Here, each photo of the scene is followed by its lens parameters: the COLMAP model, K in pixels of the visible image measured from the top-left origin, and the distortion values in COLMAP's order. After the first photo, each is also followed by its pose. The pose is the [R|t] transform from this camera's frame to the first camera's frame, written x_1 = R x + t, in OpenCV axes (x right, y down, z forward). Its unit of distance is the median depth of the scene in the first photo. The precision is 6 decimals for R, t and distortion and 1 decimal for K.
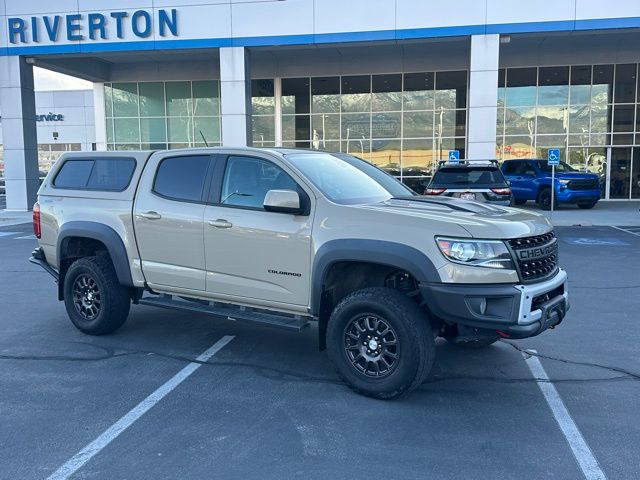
lens RADIAL K [[633.0, 0, 313.9], [0, 633.0, 237.0], [0, 0, 1]] dist [0.175744, -0.352987]
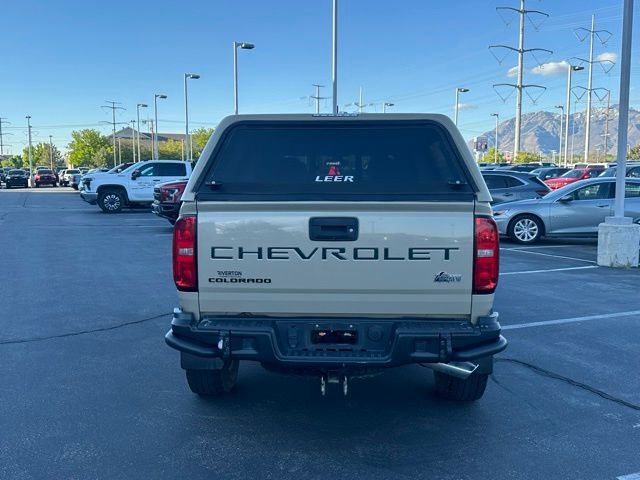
lens RADIAL K [[633.0, 0, 313.9], [0, 633.0, 237.0], [0, 0, 1]] dist [0.175744, -0.352987]
pose [[-0.550949, -0.077858, 0.830899, -0.899429], [0.082888, 0.985610, 0.147316, -0.144246], [-0.830412, 0.150035, -0.536568, 1.638271]]
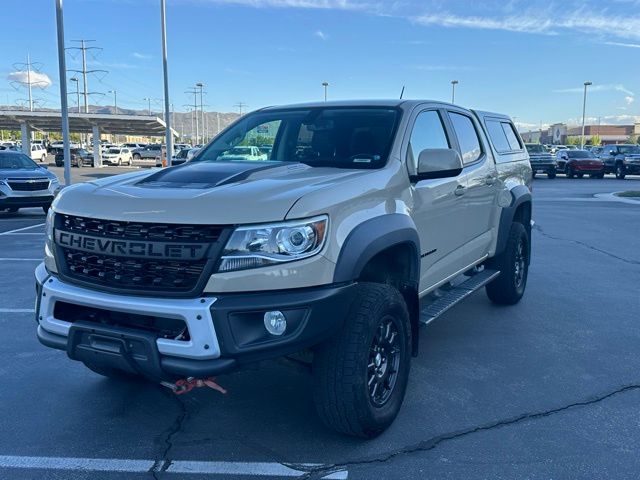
lens RADIAL K [[633.0, 0, 313.9], [0, 633.0, 237.0], [0, 0, 1]] dist [0.175744, -0.352987]
pose [[0.119935, 0.138824, -0.983028, 0.796092], [-0.100241, 0.986808, 0.127128, -0.070109], [0.987708, 0.083292, 0.132269, 0.882095]]
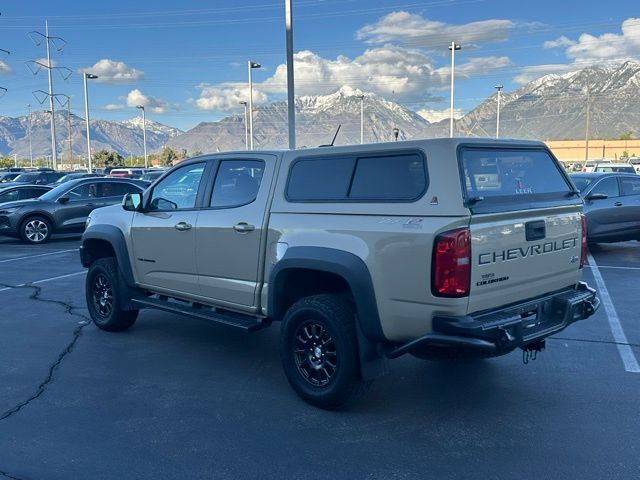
lens RADIAL K [[633.0, 0, 313.9], [0, 633.0, 237.0], [0, 0, 1]] dist [0.175744, -0.352987]
pose [[-0.982270, 0.000485, 0.187469, -0.337681], [0.037066, 0.980758, 0.191678, -0.207371], [-0.183769, 0.195228, -0.963387, 2.062316]]
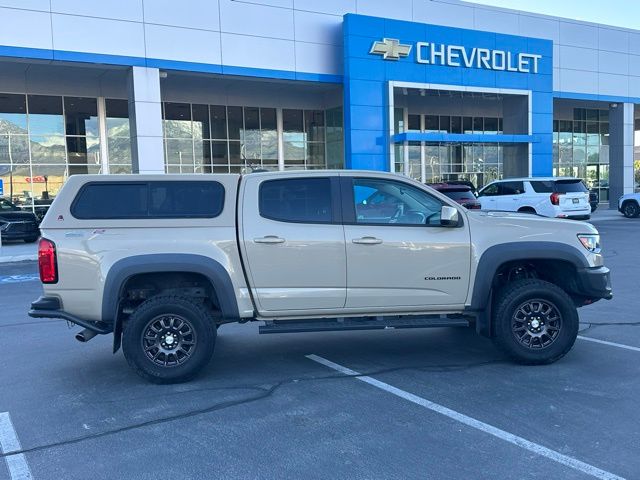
lens RADIAL K [[633.0, 0, 313.9], [0, 633.0, 237.0], [0, 0, 1]] dist [0.175744, -0.352987]
pose [[0.757925, -0.057552, 0.649798, -0.831025], [0.087341, 0.996085, -0.013652, -0.019319], [-0.646469, 0.067101, 0.759984, 0.227236]]
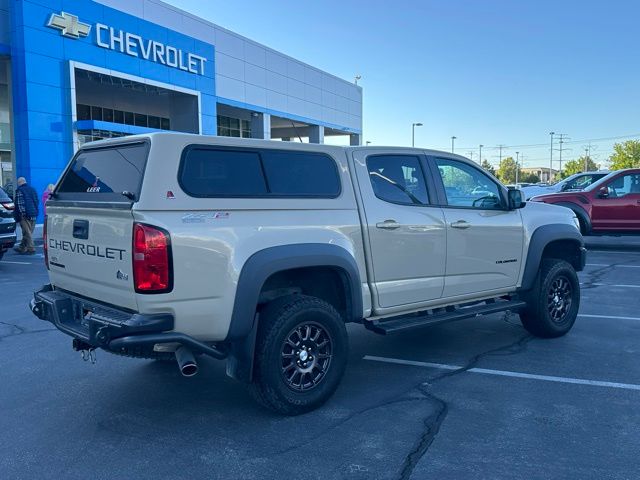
lens RADIAL K [[633.0, 0, 313.9], [0, 633.0, 237.0], [0, 0, 1]] dist [0.175744, -0.352987]
pose [[0.234263, -0.068793, 0.969736, -1.080806], [0.100557, 0.993858, 0.046212, -0.066237], [-0.966959, 0.086688, 0.239742, 0.902088]]
